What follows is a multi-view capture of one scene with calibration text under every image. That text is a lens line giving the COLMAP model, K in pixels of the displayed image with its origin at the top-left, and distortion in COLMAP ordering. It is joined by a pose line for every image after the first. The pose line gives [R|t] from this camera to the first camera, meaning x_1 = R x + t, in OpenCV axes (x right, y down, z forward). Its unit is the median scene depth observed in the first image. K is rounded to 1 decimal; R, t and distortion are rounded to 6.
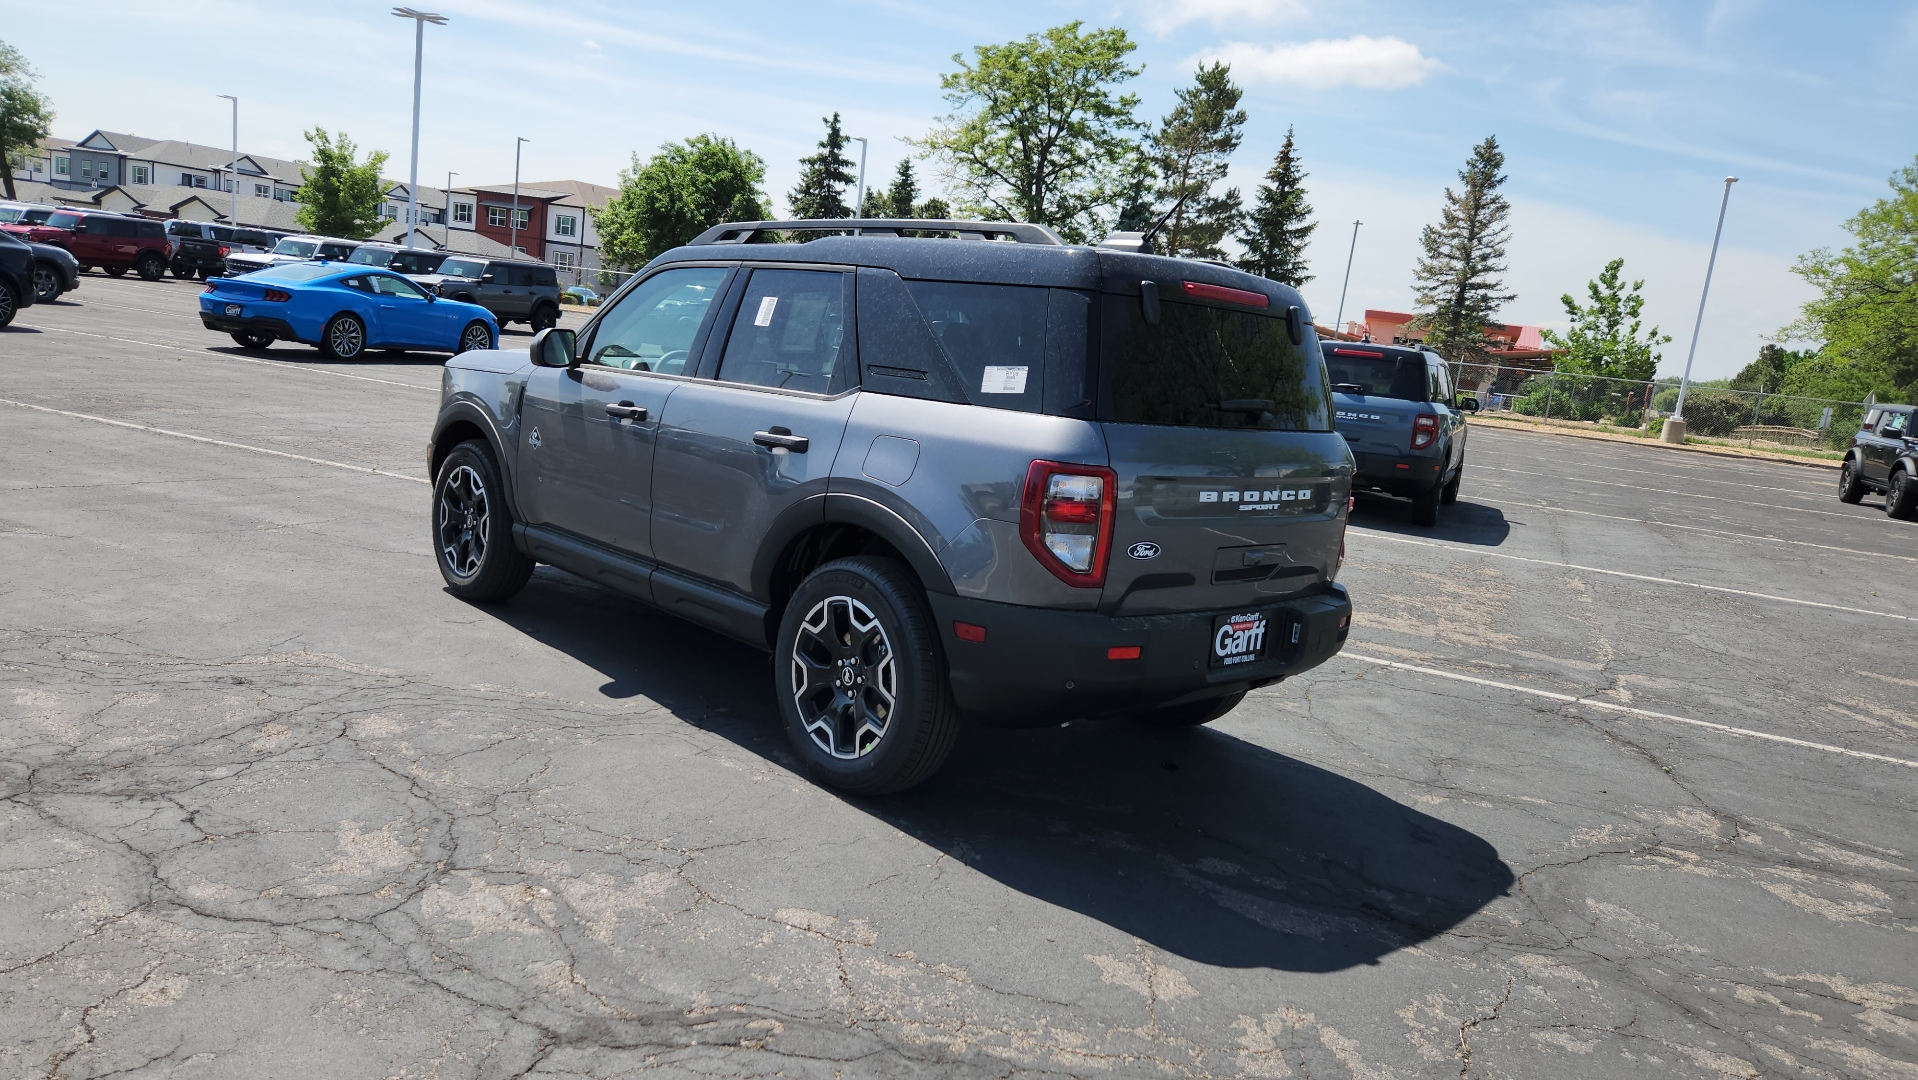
lens RADIAL K [[1283.6, 0, 930.4], [0, 1283.6, 528.8], [0, 0, 1]] dist [0.069209, -0.055426]
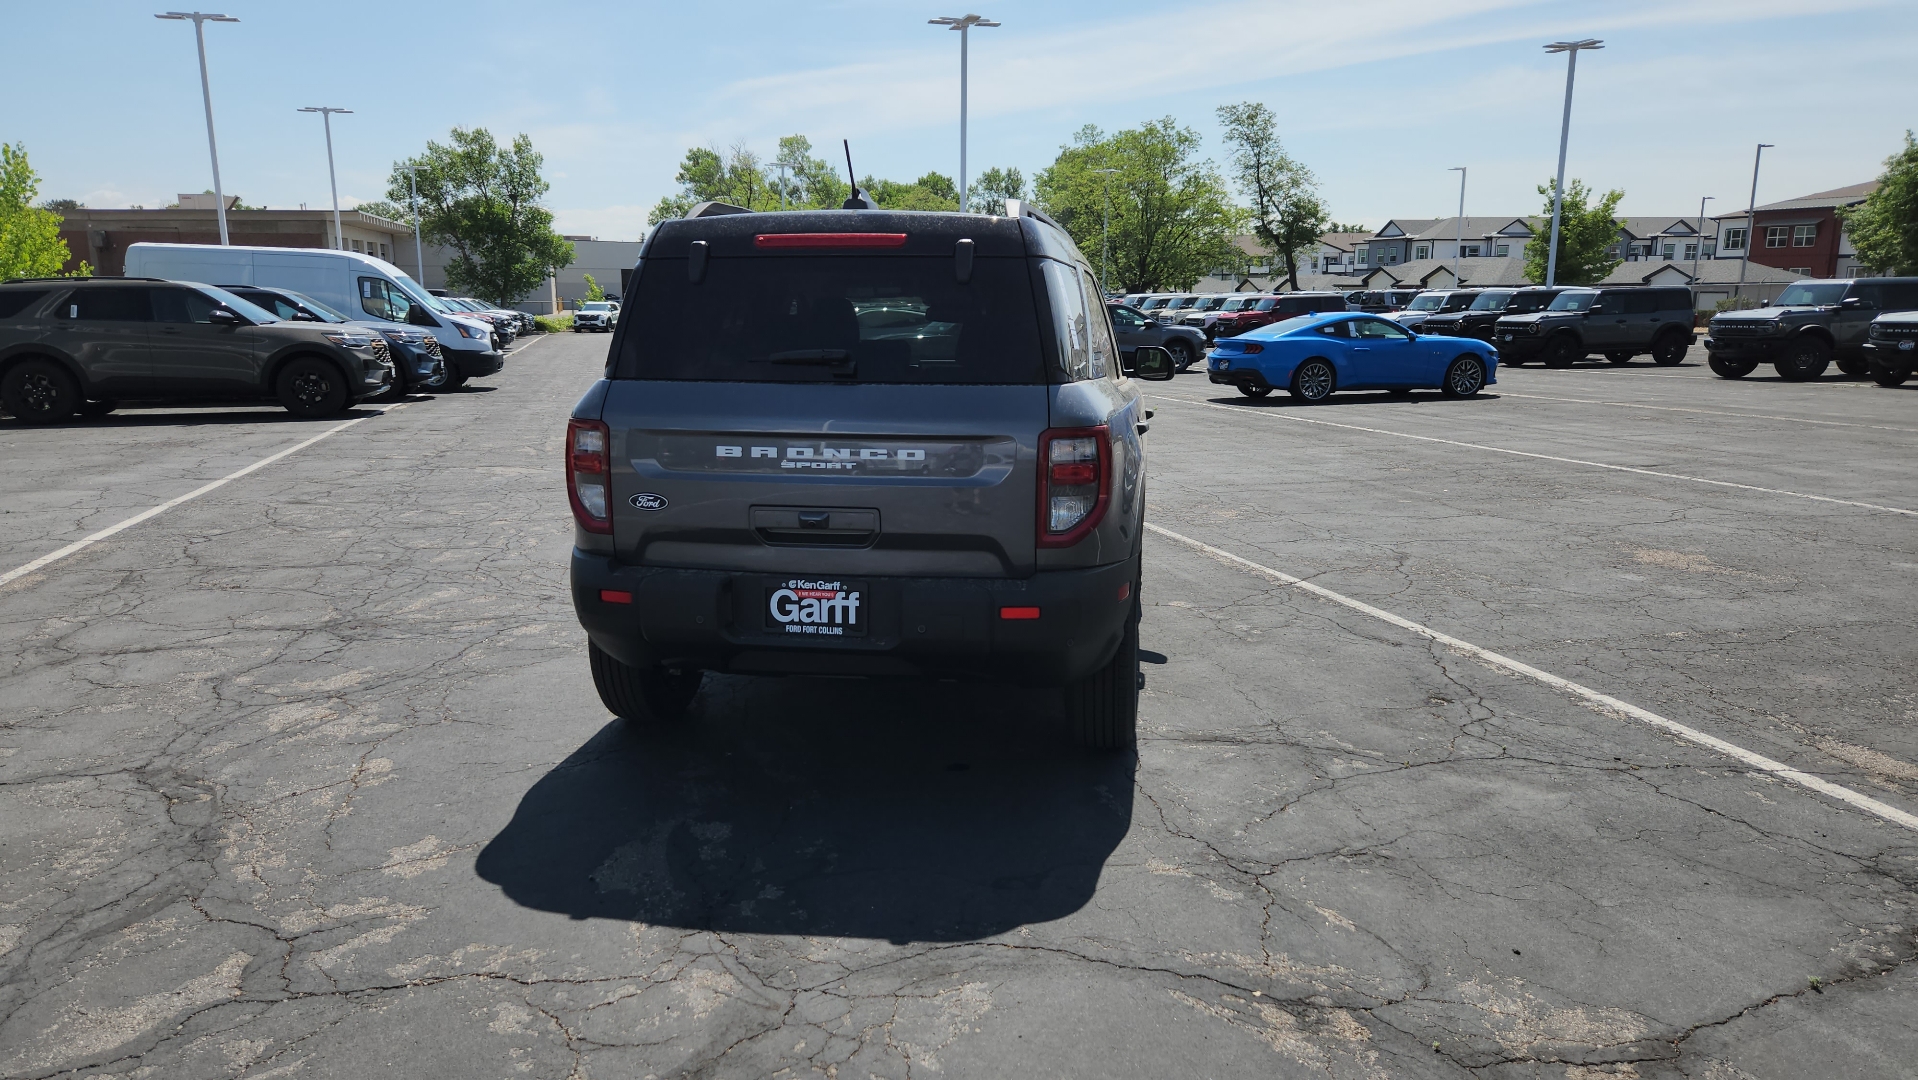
lens RADIAL K [[1283.6, 0, 931.1], [0, 1283.6, 542.0], [0, 0, 1]] dist [0.069209, -0.055426]
pose [[0.602967, 0.032118, -0.797119, 0.856543], [-0.057299, 0.998352, -0.003117, 0.029783], [0.795706, 0.047553, 0.603814, 0.420216]]
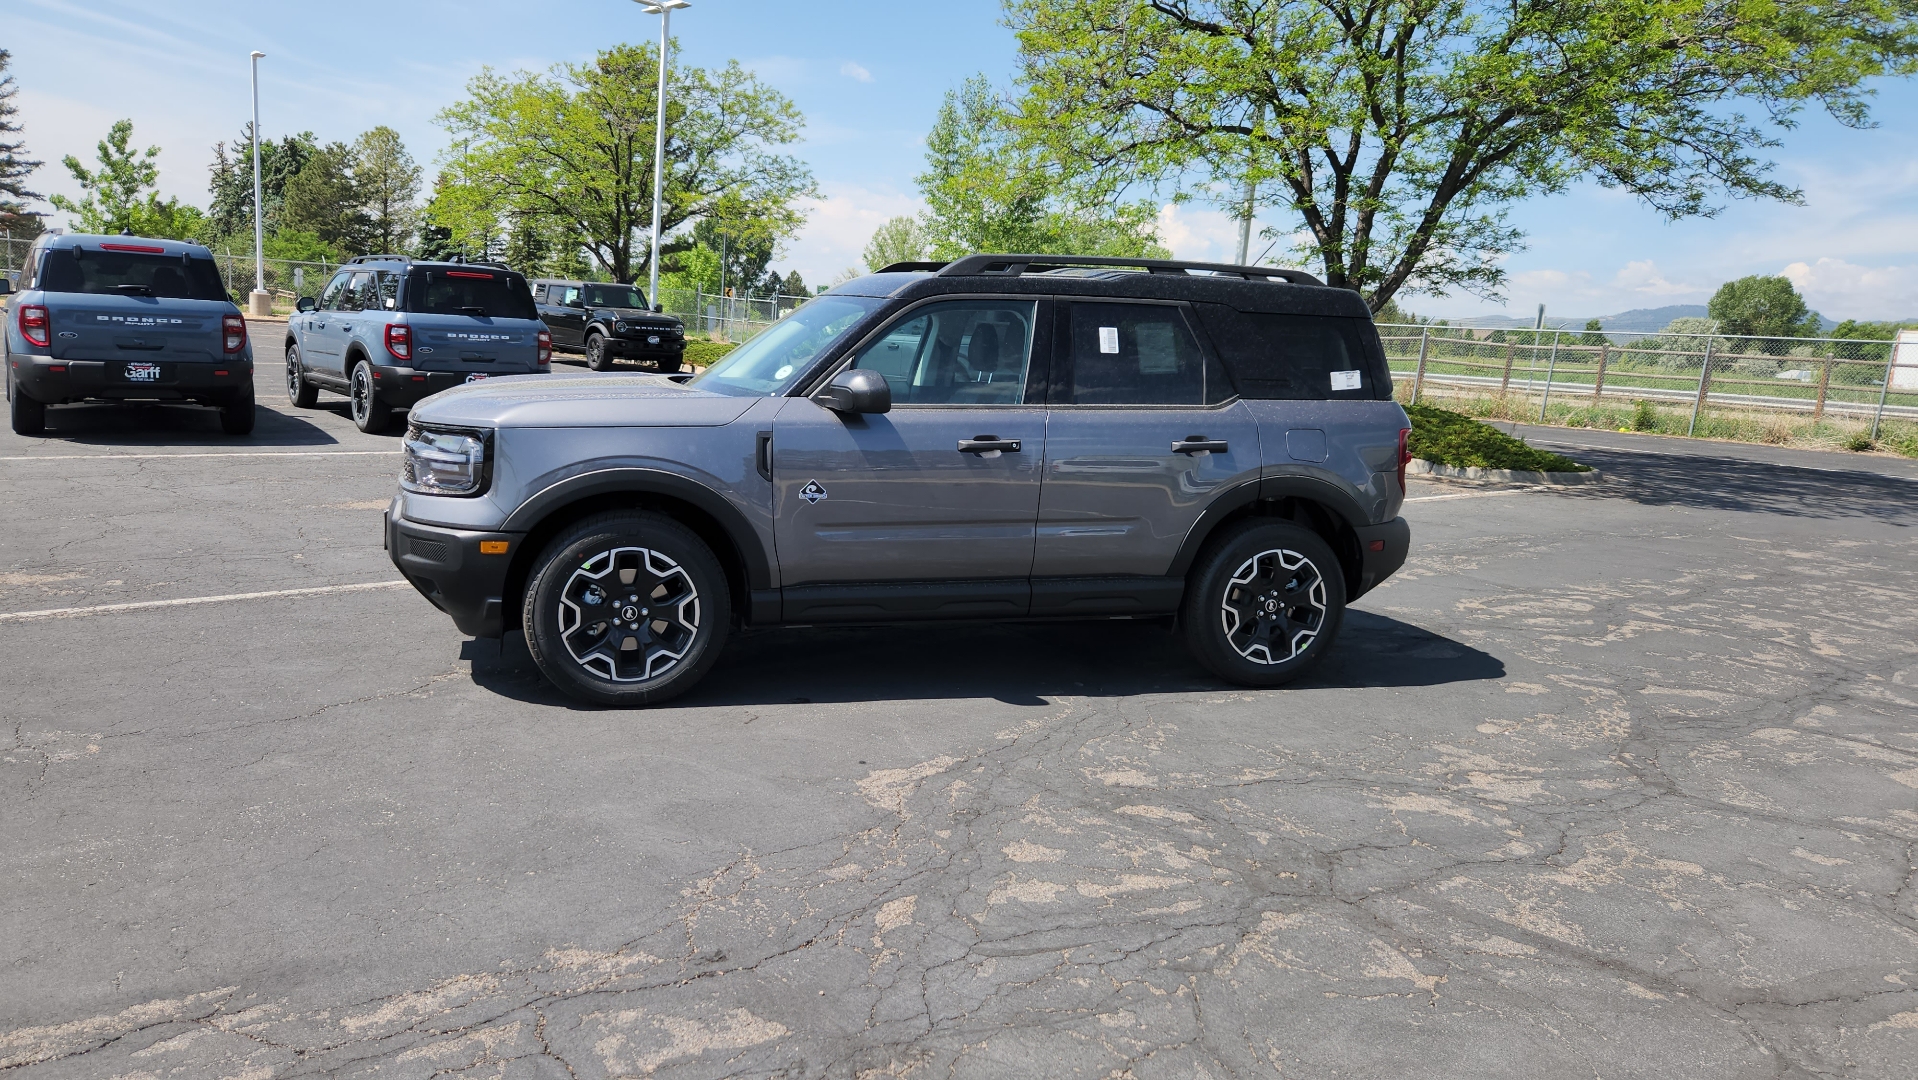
lens RADIAL K [[1283.6, 0, 919.9], [0, 1283.6, 543.4], [0, 0, 1]] dist [0.069209, -0.055426]
pose [[0.446983, -0.230913, 0.864225, -1.183643], [0.126452, 0.972718, 0.194500, -0.224207], [-0.885560, 0.022345, 0.463988, 0.574067]]
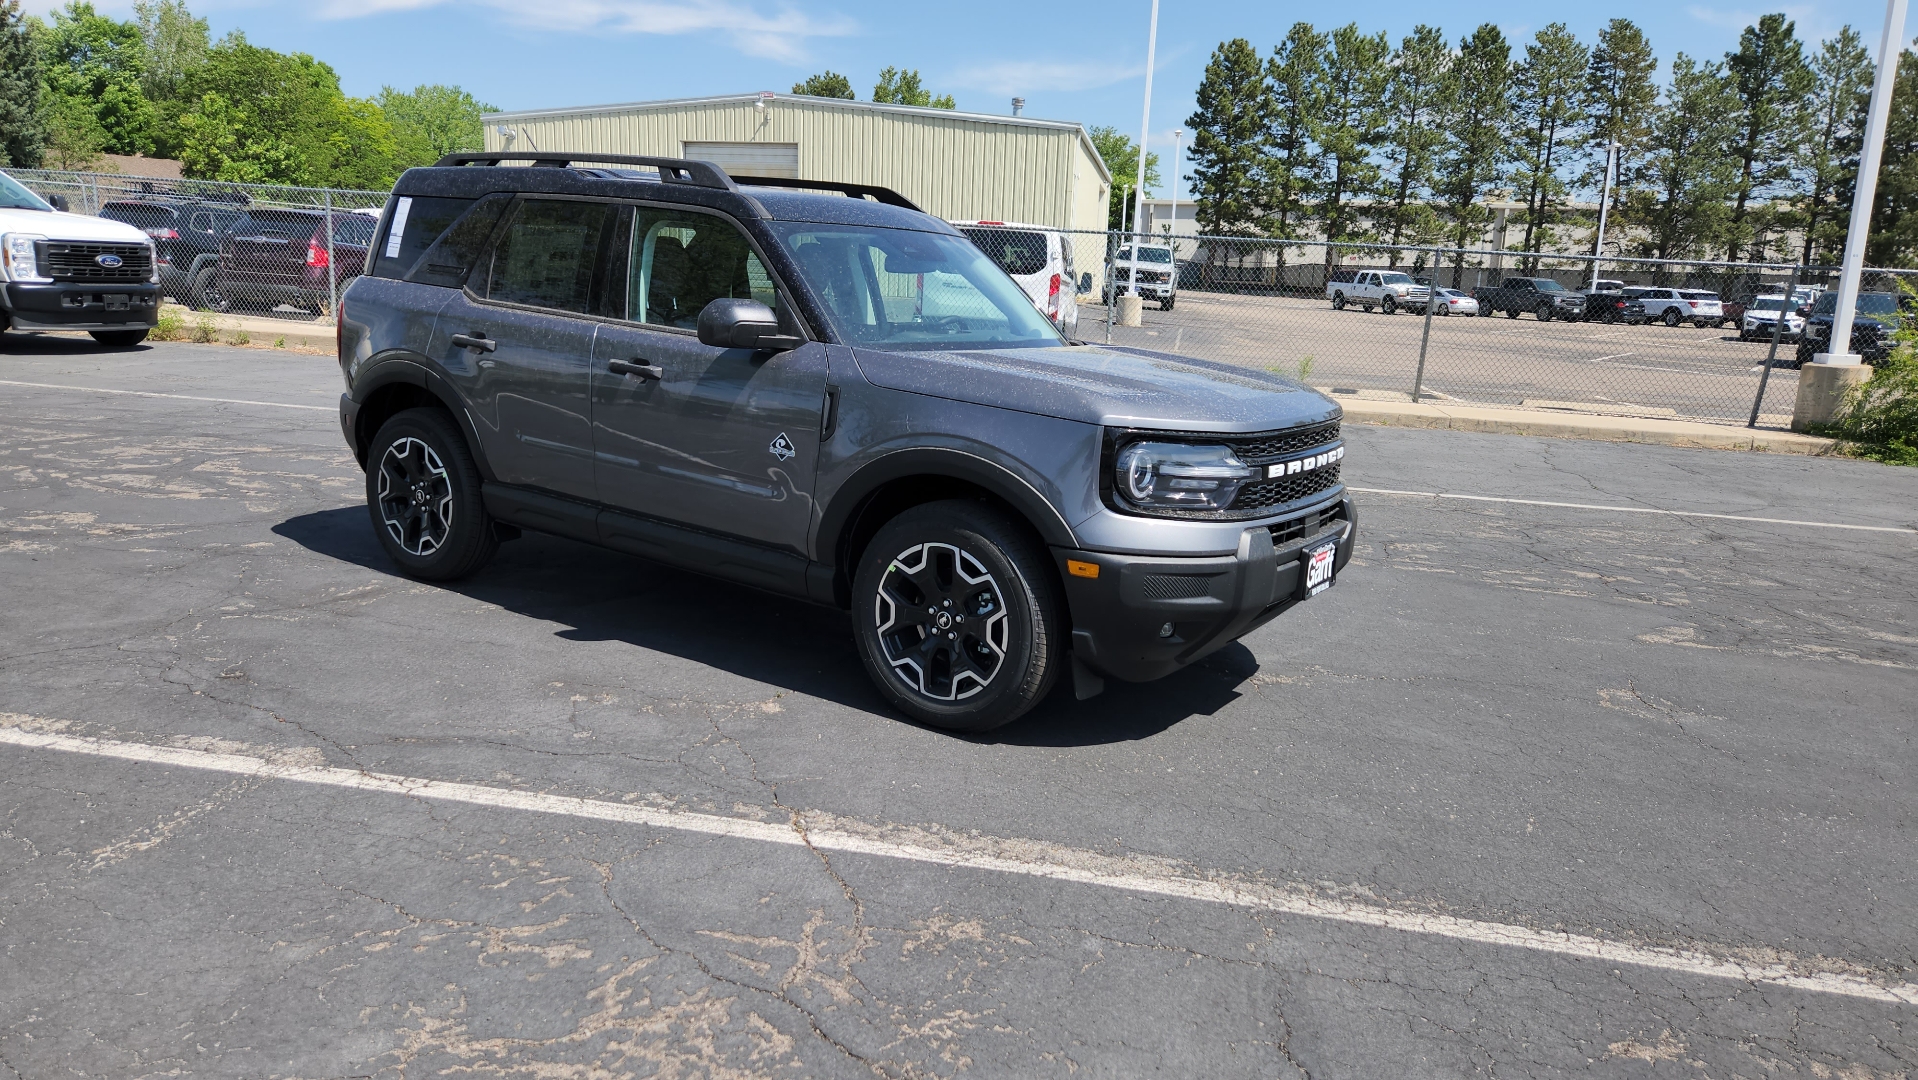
lens RADIAL K [[1283.6, 0, 925.6], [0, 1283.6, 558.1], [0, 0, 1]] dist [0.071359, -0.057950]
pose [[-0.964014, -0.110844, -0.241643, 0.050212], [-0.190260, 0.922493, 0.335868, -0.335481], [0.185685, 0.369756, -0.910385, 2.241085]]
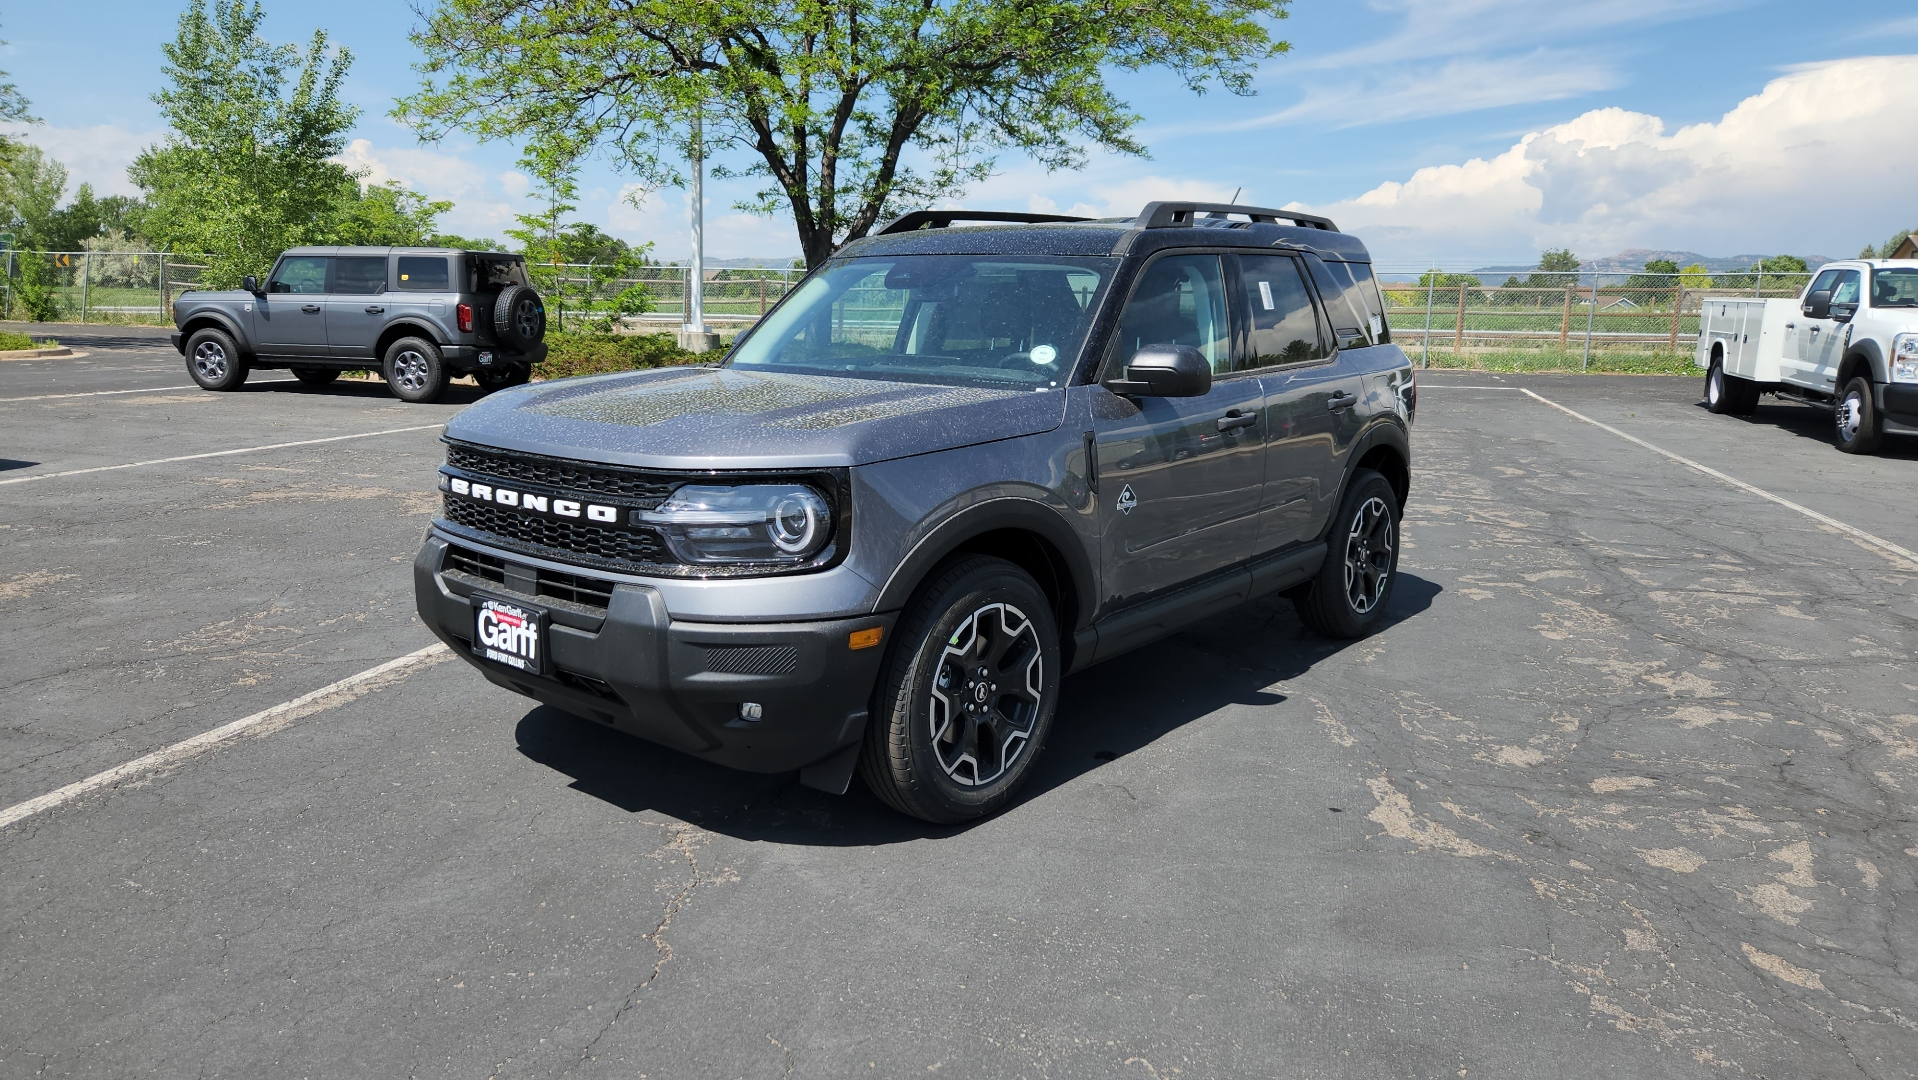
lens RADIAL K [[1286.0, 0, 936.8], [0, 1286.0, 543.9], [0, 0, 1]] dist [0.060814, -0.045230]
pose [[-0.122179, -0.292117, 0.948546, -1.110489], [0.119715, 0.944391, 0.306257, -0.316717], [-0.985262, 0.150973, -0.080414, 1.305004]]
